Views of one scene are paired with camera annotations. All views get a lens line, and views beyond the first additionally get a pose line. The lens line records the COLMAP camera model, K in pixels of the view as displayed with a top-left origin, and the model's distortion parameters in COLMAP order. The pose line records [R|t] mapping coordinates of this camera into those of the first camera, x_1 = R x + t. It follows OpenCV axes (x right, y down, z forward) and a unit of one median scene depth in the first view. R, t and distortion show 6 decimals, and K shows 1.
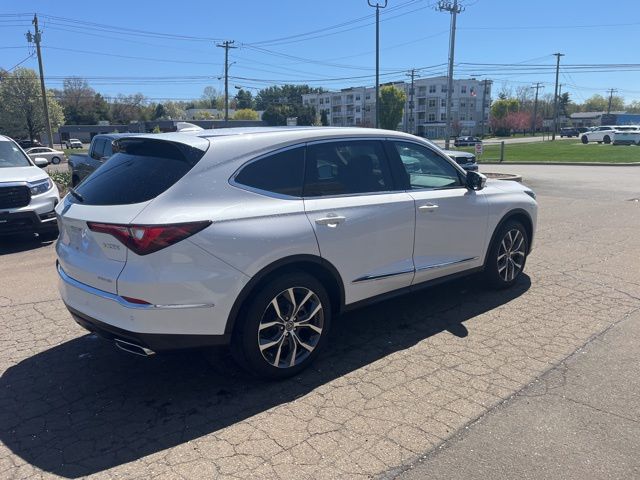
lens RADIAL K [[484.4, 0, 318.4], [0, 484.4, 236.6], [0, 0, 1]] dist [0.076258, -0.098415]
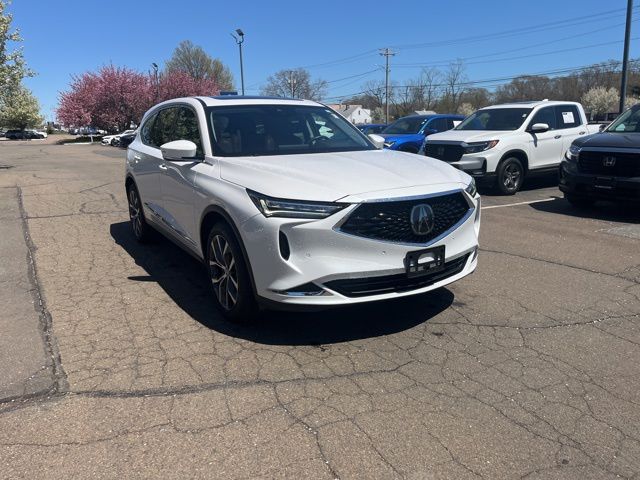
lens RADIAL K [[484.4, 0, 316.6], [0, 484.4, 234.4], [0, 0, 1]] dist [0.076258, -0.098415]
pose [[-0.158390, 0.239194, -0.957966, 1.283183], [-0.179635, 0.947041, 0.266167, -0.276676], [0.970898, 0.214243, -0.107034, 1.496476]]
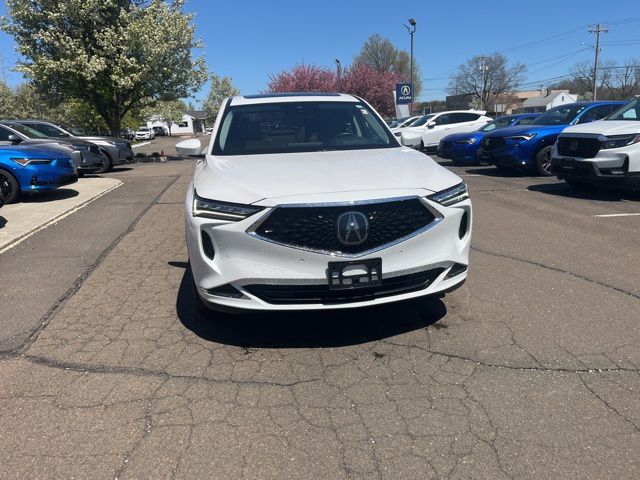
lens RADIAL K [[484.4, 0, 318.6], [0, 484.4, 237.9], [0, 0, 1]] dist [0.076258, -0.098415]
pose [[-0.506879, 0.237145, -0.828756, 1.123501], [-0.130287, 0.929294, 0.345599, -0.345775], [0.852114, 0.283153, -0.440142, 1.839070]]
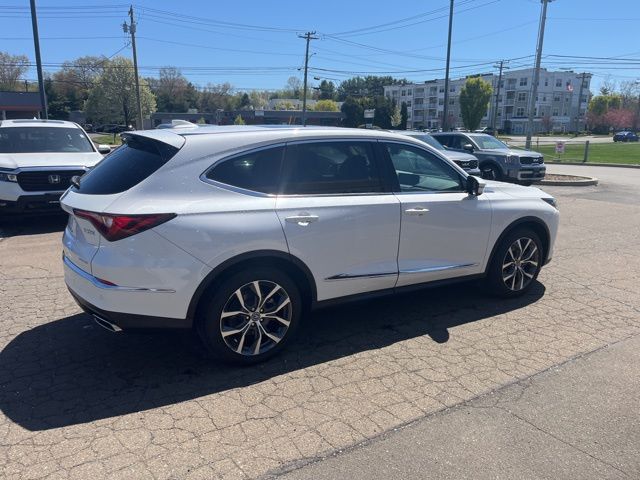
lens RADIAL K [[484.4, 0, 319.2], [0, 484.4, 241.1], [0, 0, 1]] dist [0.076258, -0.098415]
pose [[0.986590, 0.063162, -0.150504, 0.182315], [-0.059311, 0.997790, 0.029943, -0.015859], [0.152063, -0.020615, 0.988156, -0.016546]]
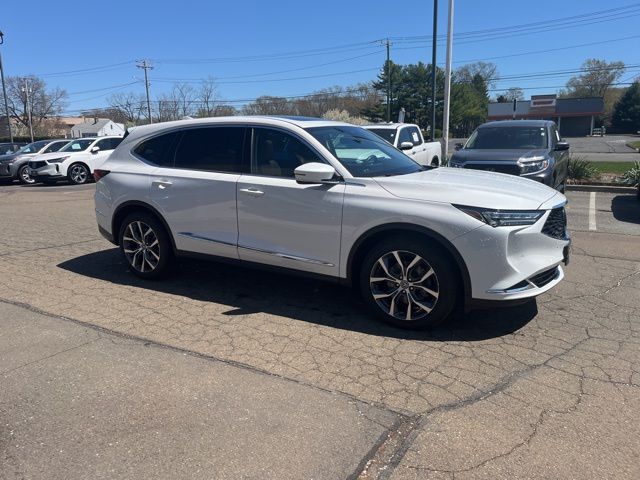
lens RADIAL K [[484.4, 0, 318.4], [0, 484.4, 241.0], [0, 0, 1]] dist [0.076258, -0.098415]
pose [[0.331541, 0.213076, -0.919064, 1.267165], [-0.182530, 0.970243, 0.159096, -0.150149], [0.925615, 0.115010, 0.360568, 0.768363]]
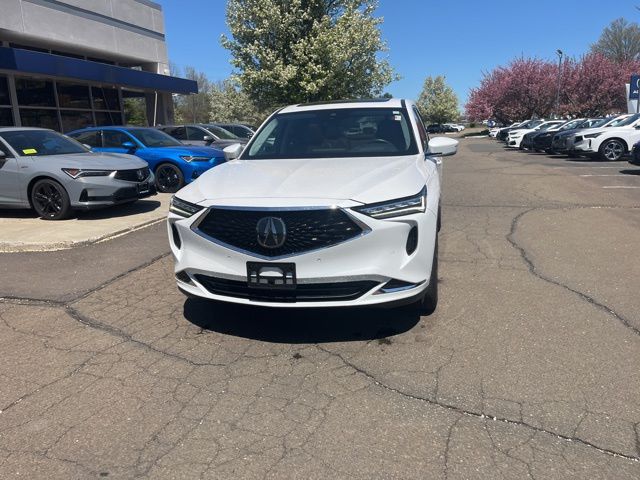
lens RADIAL K [[484.4, 0, 319.8], [0, 484.4, 241.2], [0, 0, 1]] dist [0.076258, -0.098415]
pose [[-0.818213, 0.178218, -0.546595, 0.867302], [-0.063718, 0.916772, 0.394295, -0.409880], [0.571374, 0.357445, -0.738759, 2.165718]]
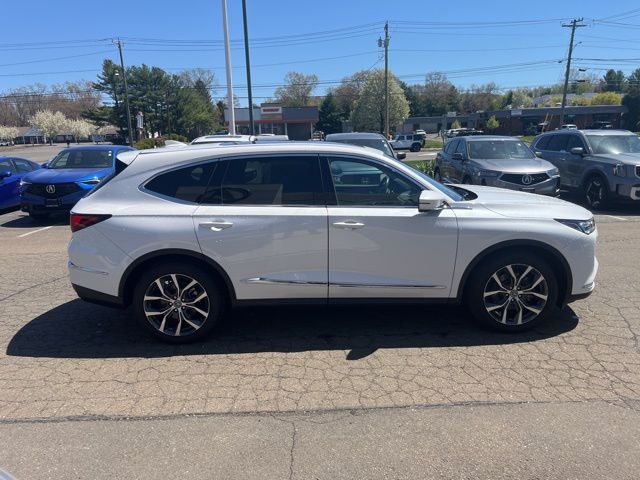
lens RADIAL K [[484.4, 0, 319.1], [0, 484.4, 234.2], [0, 0, 1]] dist [0.076258, -0.098415]
pose [[0.775348, 0.126890, -0.618656, 0.797664], [-0.116056, 0.991552, 0.057922, -0.090520], [0.620779, 0.026889, 0.783524, 0.184907]]
